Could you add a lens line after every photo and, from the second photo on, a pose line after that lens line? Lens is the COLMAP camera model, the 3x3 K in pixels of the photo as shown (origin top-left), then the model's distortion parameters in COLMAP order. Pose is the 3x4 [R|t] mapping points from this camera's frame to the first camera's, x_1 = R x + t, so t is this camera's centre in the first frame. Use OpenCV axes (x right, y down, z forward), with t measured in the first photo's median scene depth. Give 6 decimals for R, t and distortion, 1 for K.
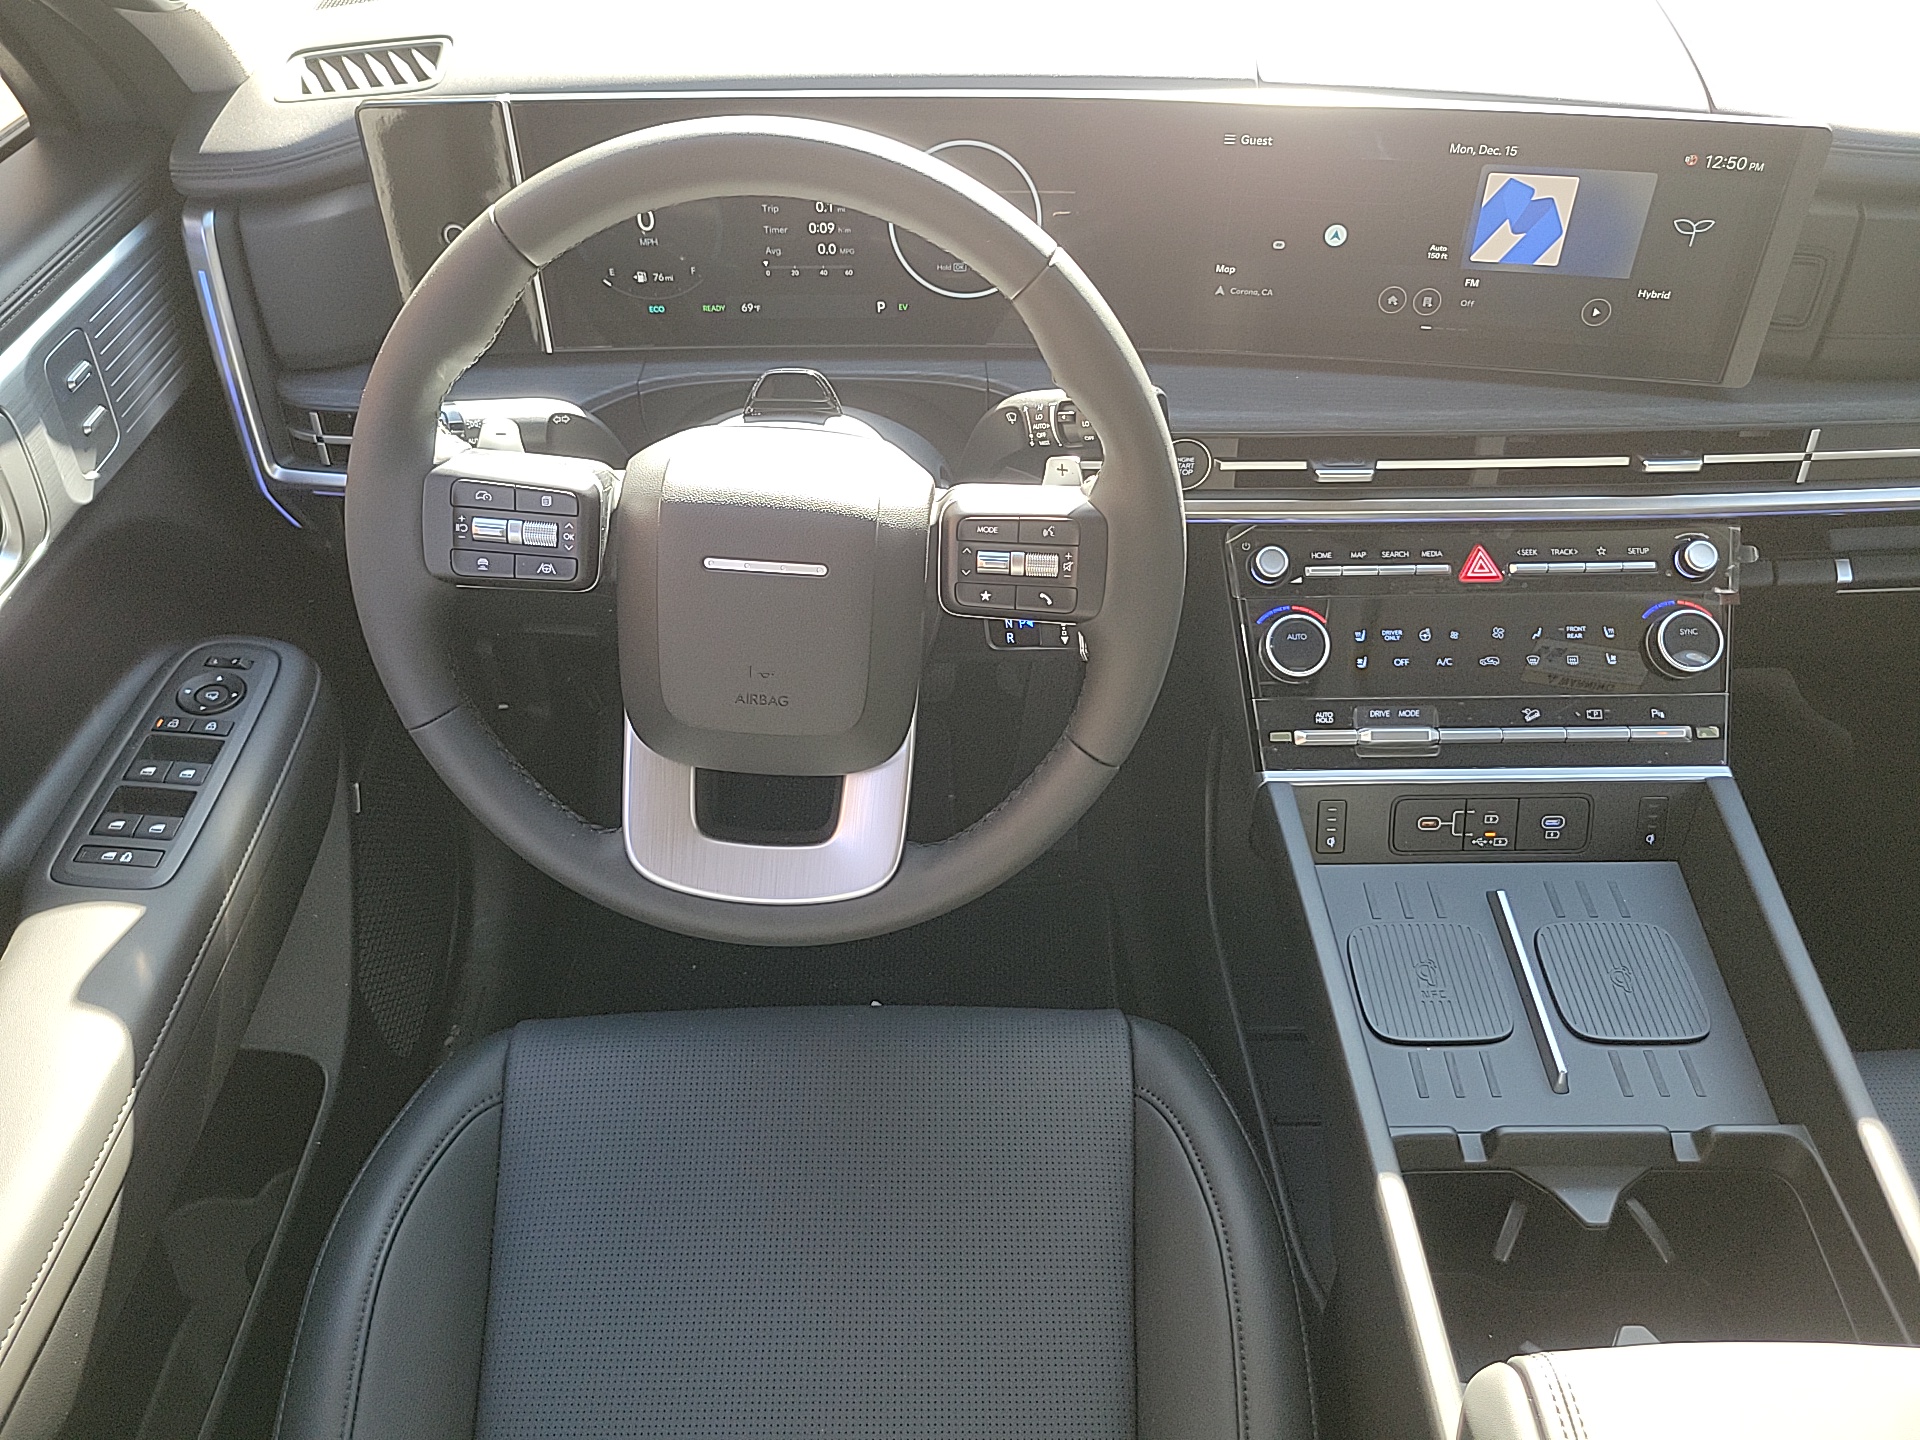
lens RADIAL K [[1418.9, 0, 959.5], [0, 1418.9, 746.7], [0, 0, 1]] dist [0.020947, -0.003170]
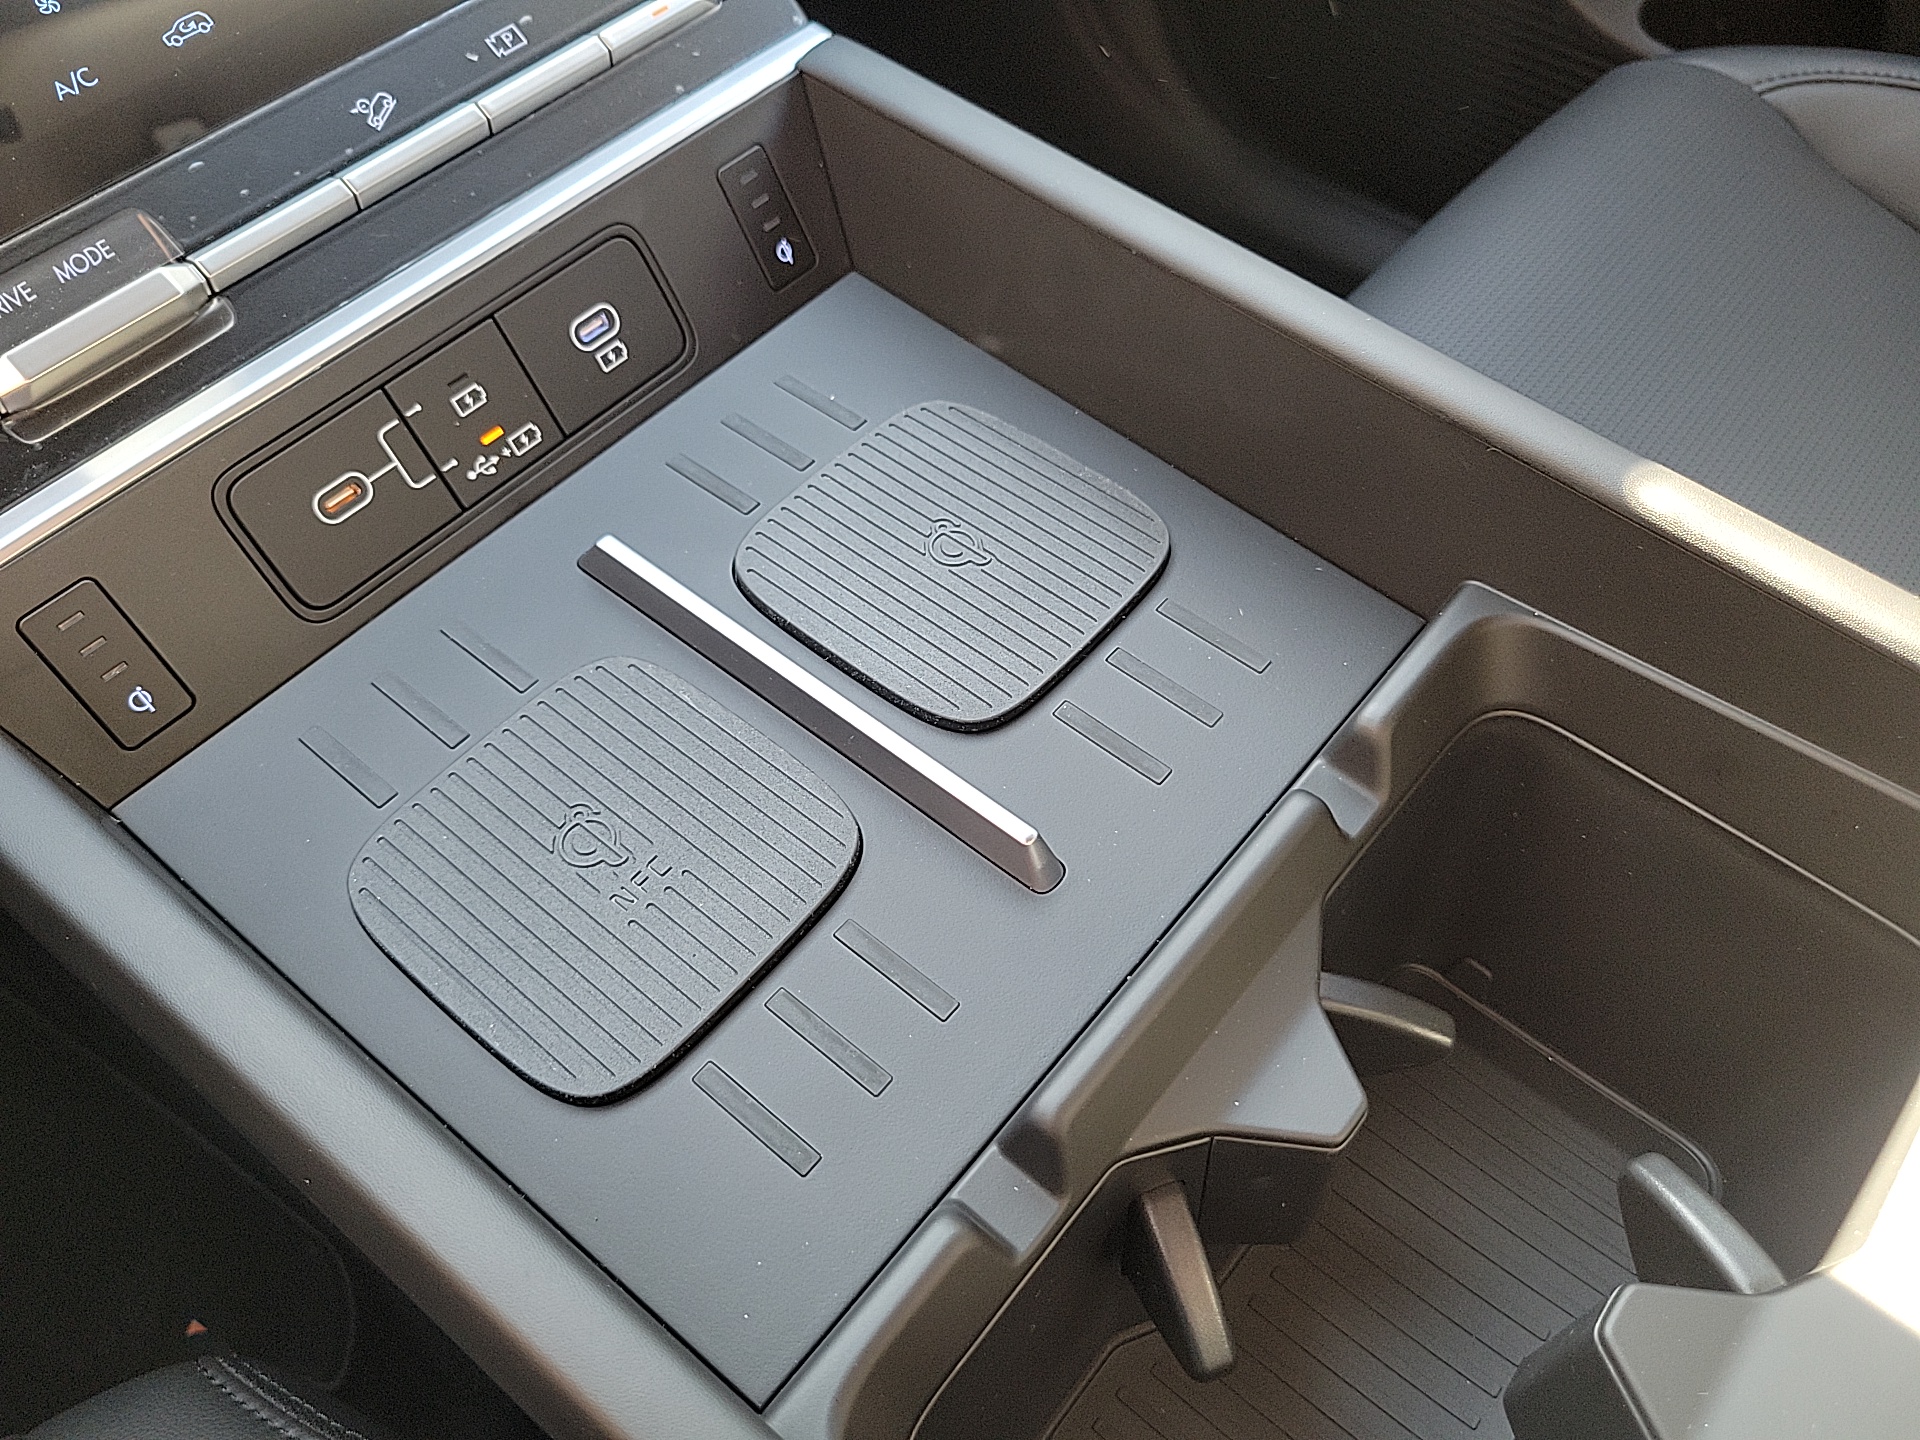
lens RADIAL K [[1584.1, 0, 960.6], [0, 1584.1, 733.3], [0, 0, 1]] dist [0.017954, -0.006391]
pose [[0.644731, -0.613060, 0.456595, 0.209550], [0.538929, 0.788159, 0.297255, 0.065789], [-0.542105, 0.054423, 0.838547, 0.576415]]
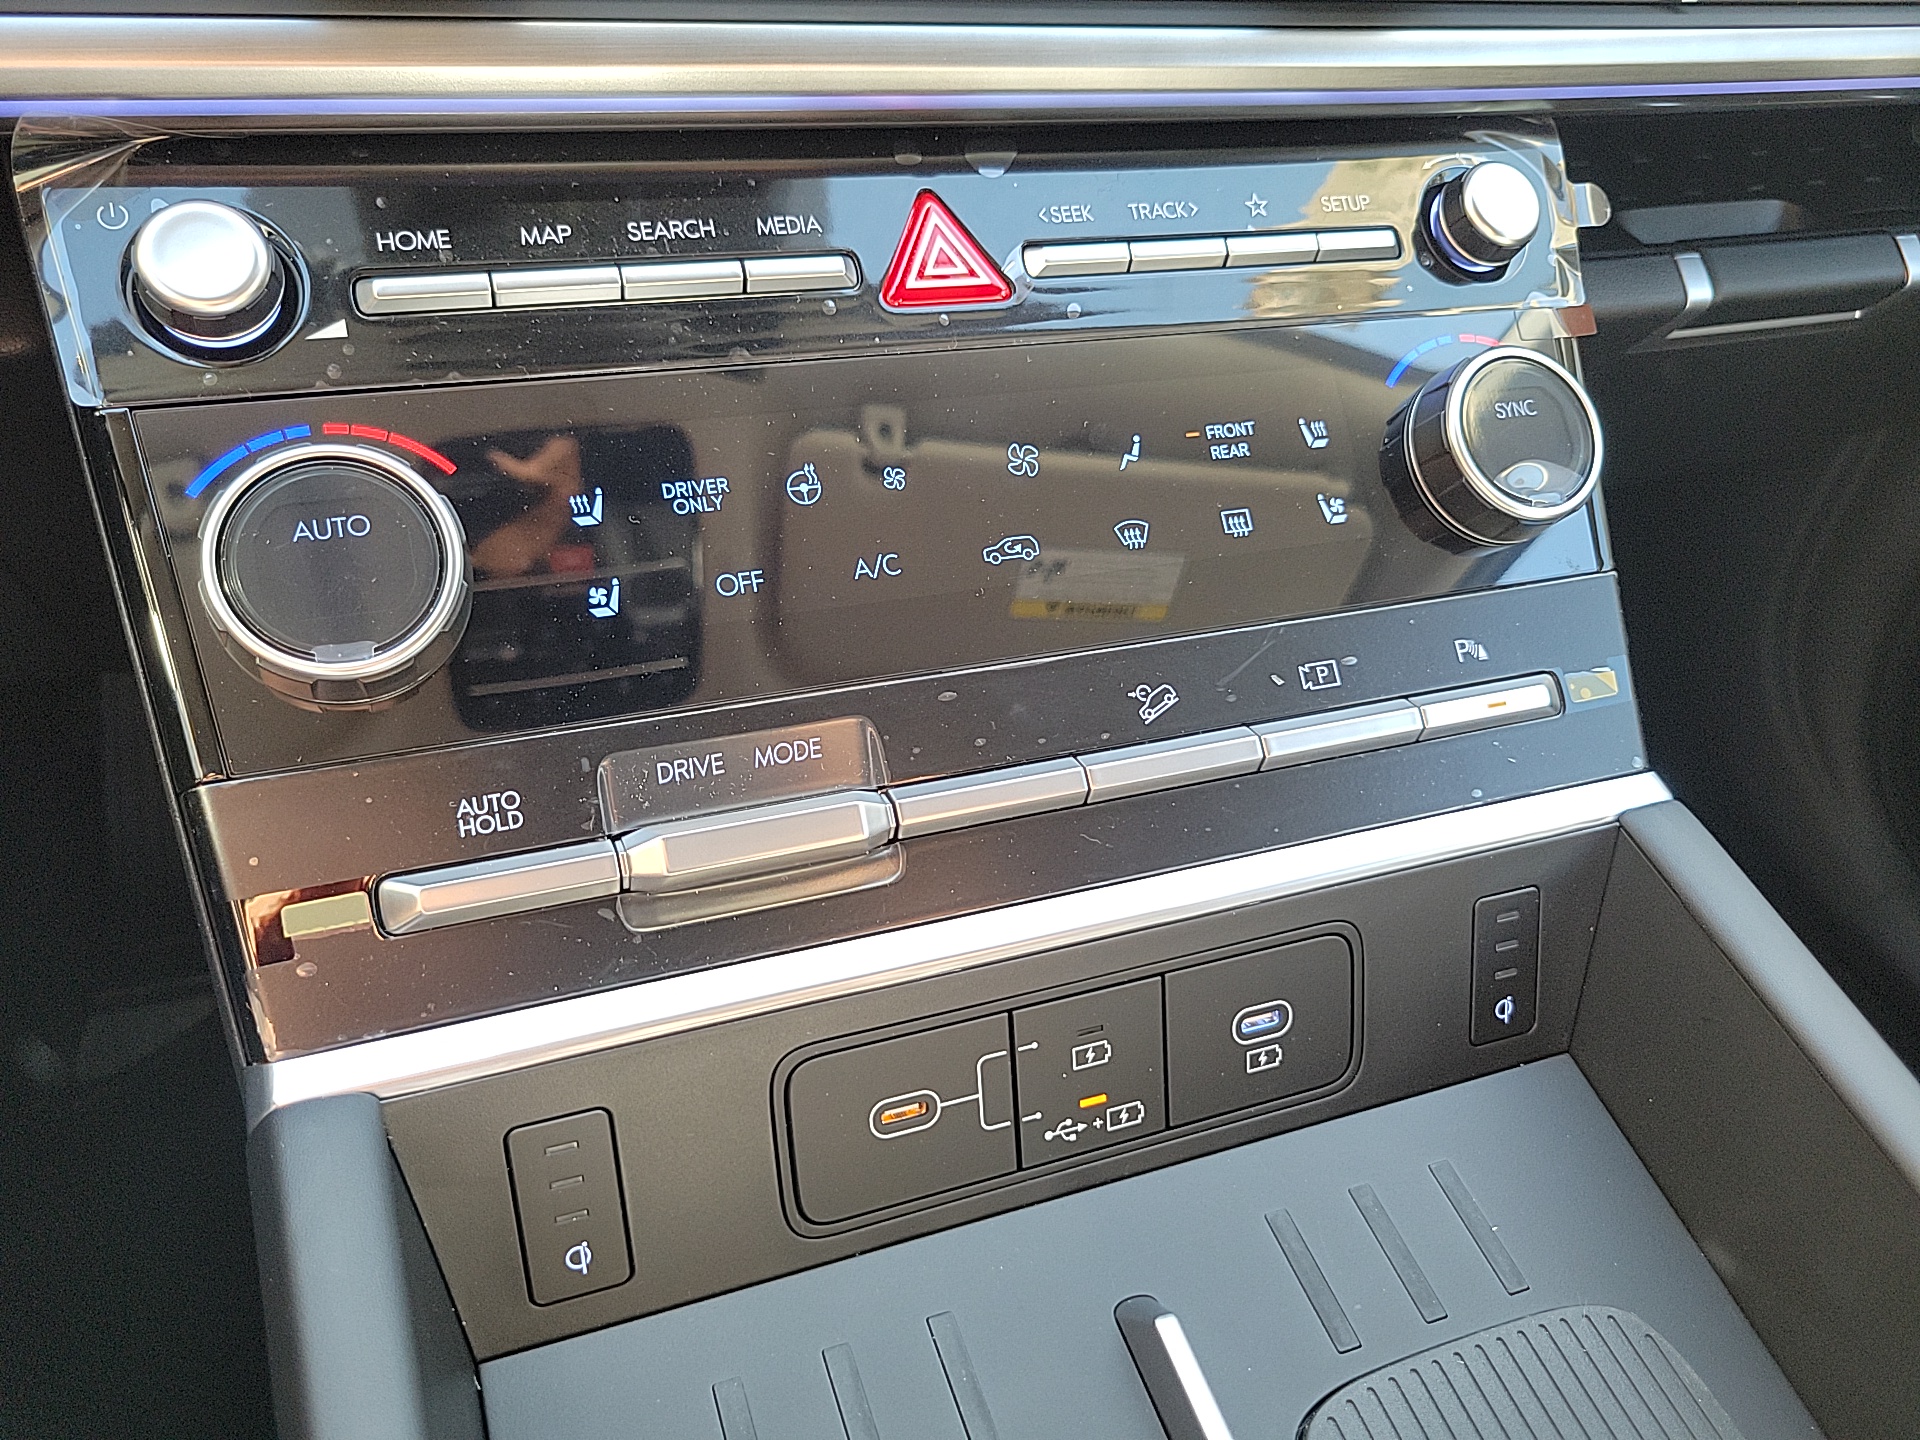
lens RADIAL K [[1584.1, 0, 960.6], [0, 1584.1, 733.3], [0, 0, 1]] dist [0.017954, -0.006391]
pose [[0.926478, -0.140800, 0.349019, 0.237049], [0.141285, 0.989673, 0.024206, -0.030446], [-0.348823, 0.026885, 0.936803, 0.684924]]
